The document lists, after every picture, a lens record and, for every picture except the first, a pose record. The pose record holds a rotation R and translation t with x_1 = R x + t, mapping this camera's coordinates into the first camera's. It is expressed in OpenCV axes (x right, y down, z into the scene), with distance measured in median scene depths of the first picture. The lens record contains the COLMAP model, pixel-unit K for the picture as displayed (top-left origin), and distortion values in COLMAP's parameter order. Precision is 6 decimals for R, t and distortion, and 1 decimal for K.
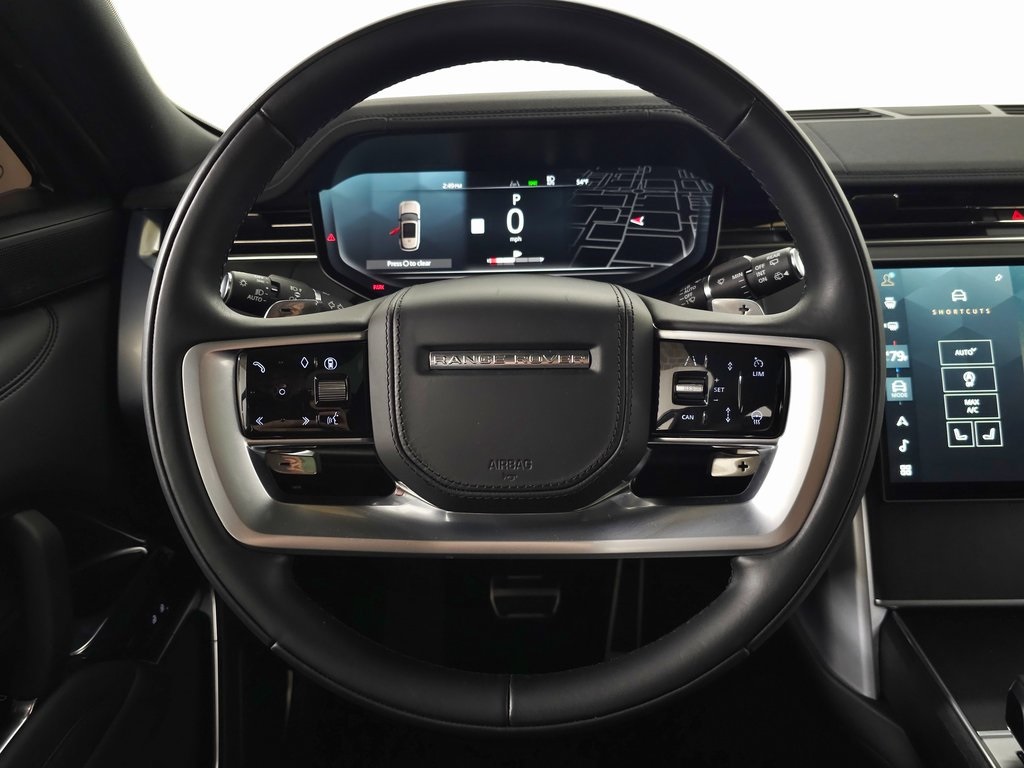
lens RADIAL K [[764.2, 0, 500.5], [0, 764.2, 387.4], [0, 0, 1]] dist [0.006240, -0.006251]
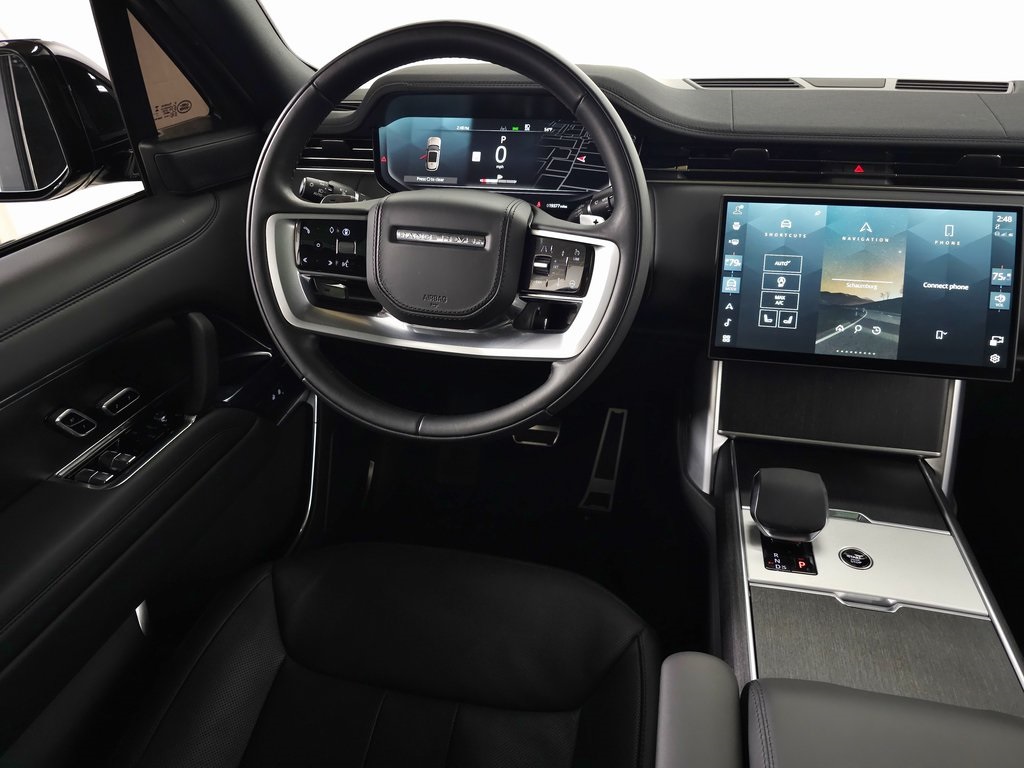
lens RADIAL K [[661.6, 0, 505.5], [0, 661.6, 379.1], [0, 0, 1]] dist [0.035794, -0.043979]
pose [[0.982626, 0.105520, -0.152680, 0.303122], [-0.085477, 0.987508, 0.132370, 0.049781], [0.164741, -0.117020, 0.979371, -0.364238]]
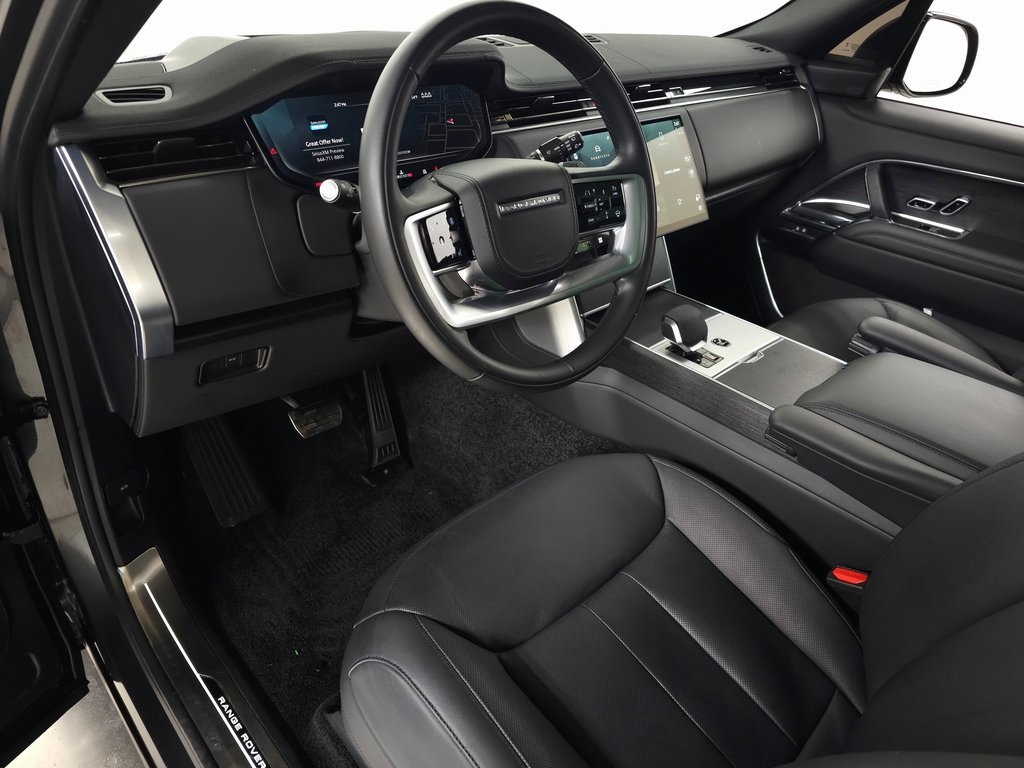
lens RADIAL K [[661.6, 0, 505.5], [0, 661.6, 379.1], [0, 0, 1]] dist [0.035794, -0.043979]
pose [[0.716408, -0.316296, 0.621866, -0.856175], [0.197501, 0.946813, 0.254044, -0.039731], [-0.669143, -0.059180, 0.740773, -0.160166]]
